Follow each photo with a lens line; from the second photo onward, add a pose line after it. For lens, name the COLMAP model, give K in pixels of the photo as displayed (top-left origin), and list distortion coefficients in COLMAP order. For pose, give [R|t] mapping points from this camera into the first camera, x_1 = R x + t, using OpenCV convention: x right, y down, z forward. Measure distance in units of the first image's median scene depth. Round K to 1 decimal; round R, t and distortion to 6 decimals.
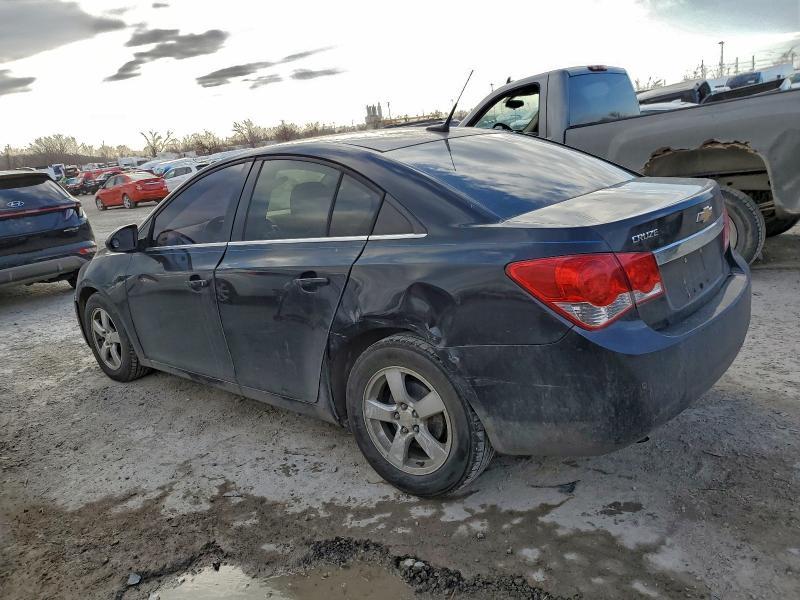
lens RADIAL K [[615.7, 0, 400.0], [0, 615.7, 300.0], [0, 0, 1]] dist [0.008899, 0.007817]
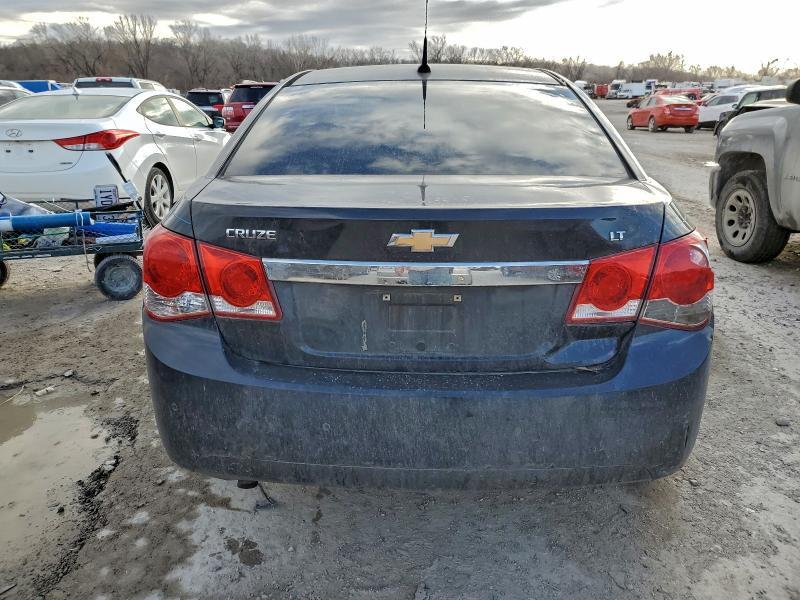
lens RADIAL K [[615.7, 0, 400.0], [0, 615.7, 300.0], [0, 0, 1]] dist [0.008899, 0.007817]
pose [[0.638087, 0.350711, -0.685454, 0.946185], [-0.267141, 0.935781, 0.230109, -0.224239], [0.722136, 0.036283, 0.690798, 0.570648]]
